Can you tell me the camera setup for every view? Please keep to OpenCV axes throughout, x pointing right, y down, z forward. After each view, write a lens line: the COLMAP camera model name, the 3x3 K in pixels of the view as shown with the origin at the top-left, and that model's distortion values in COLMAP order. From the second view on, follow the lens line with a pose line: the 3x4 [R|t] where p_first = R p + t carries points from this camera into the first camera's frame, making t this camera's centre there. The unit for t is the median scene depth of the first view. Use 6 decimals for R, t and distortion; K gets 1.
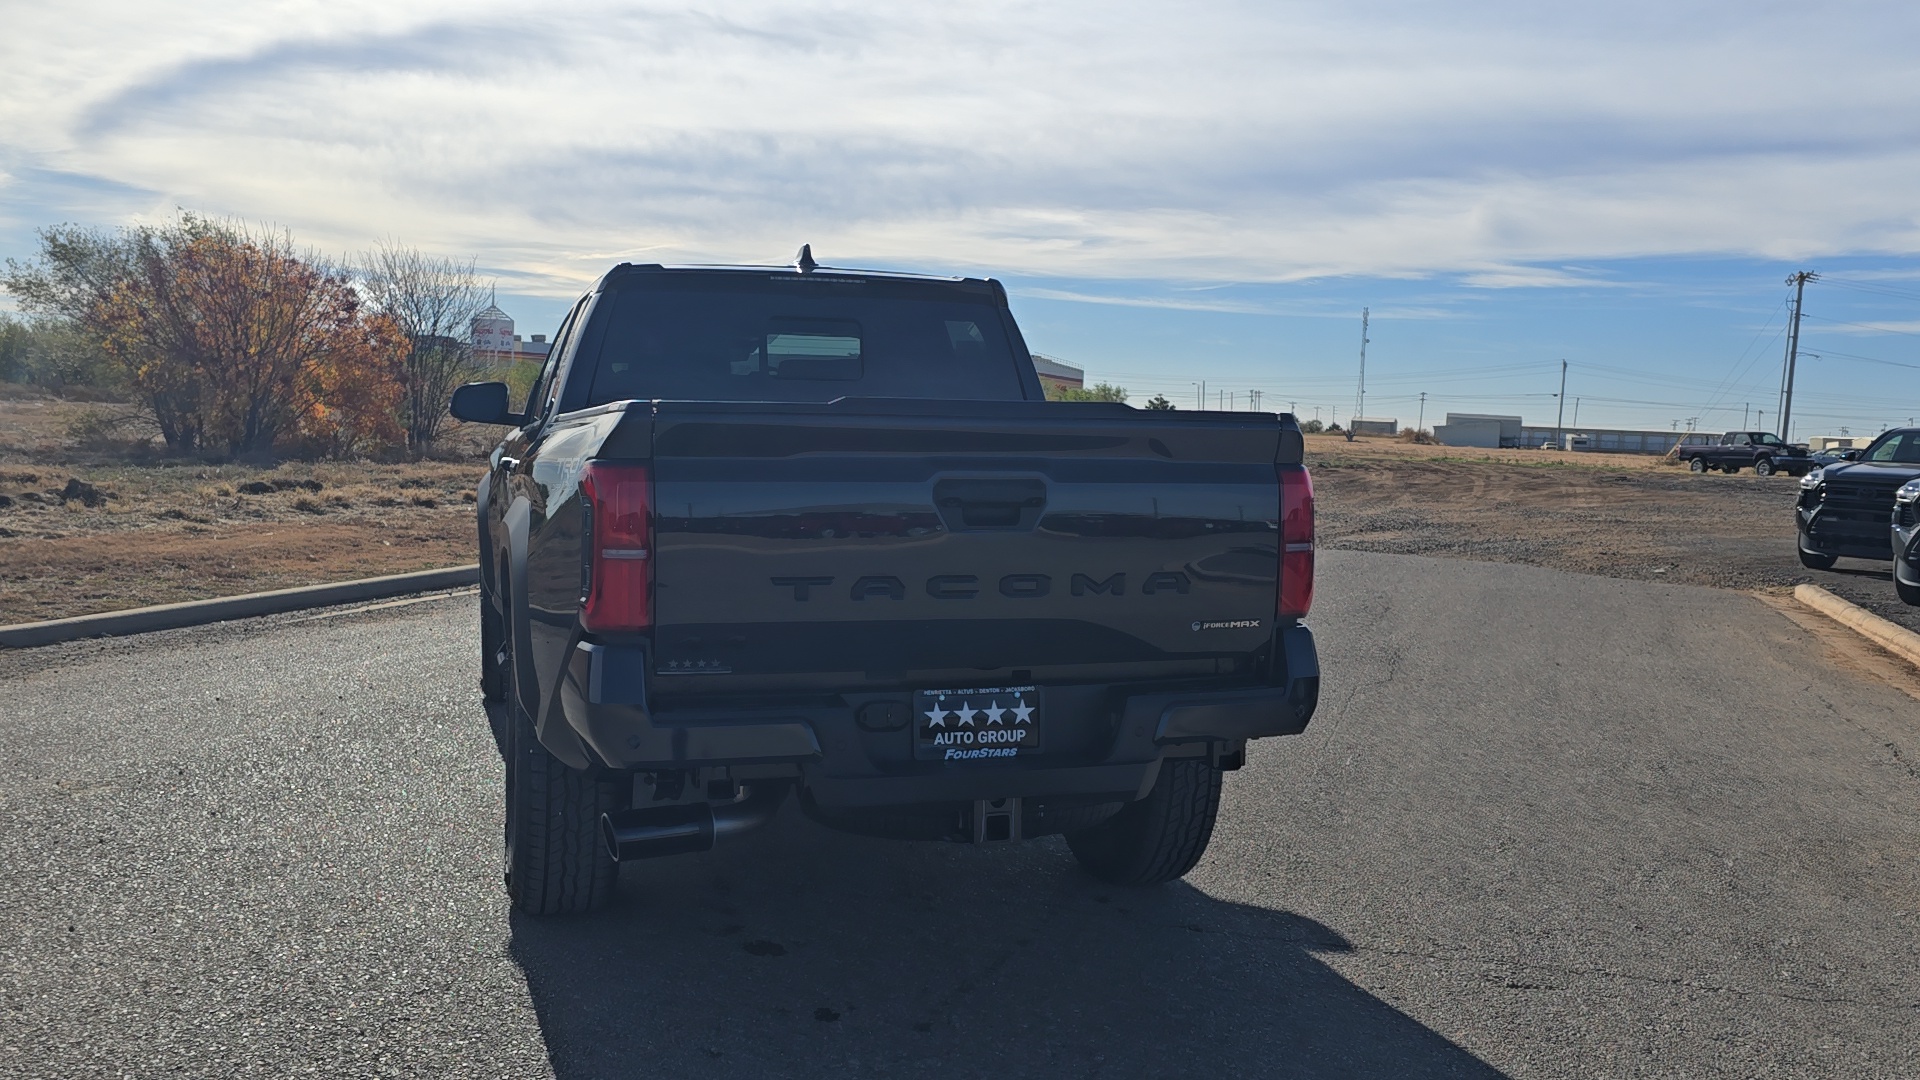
lens RADIAL K [[1583.0, 0, 957.6], [0, 1583.0, 552.4], [0, 0, 1]] dist [-0.002025, -0.005332]
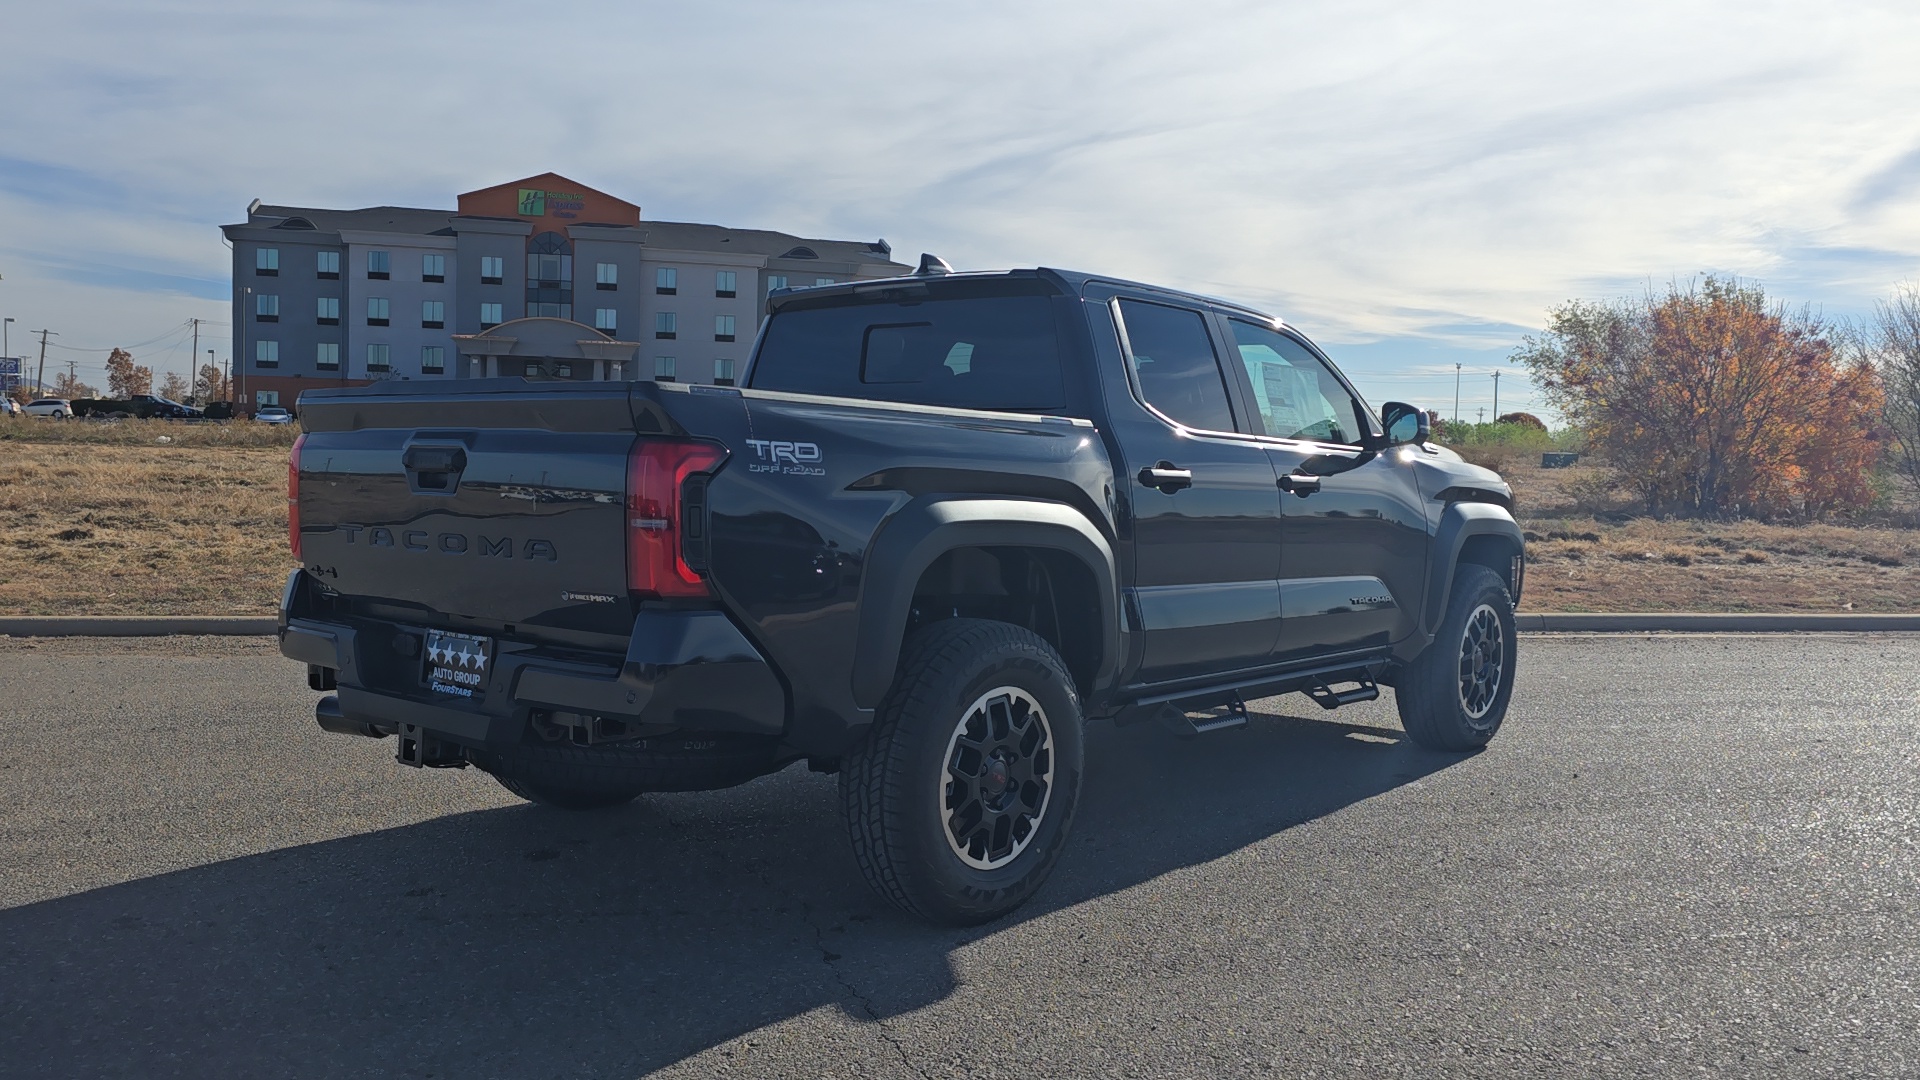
lens RADIAL K [[1583.0, 0, 957.6], [0, 1583.0, 552.4], [0, 0, 1]] dist [-0.002025, -0.005332]
pose [[0.532856, 0.041612, -0.845183, 0.792483], [-0.079953, 0.996798, -0.001331, 0.000422], [0.842421, 0.068285, 0.534476, 0.467869]]
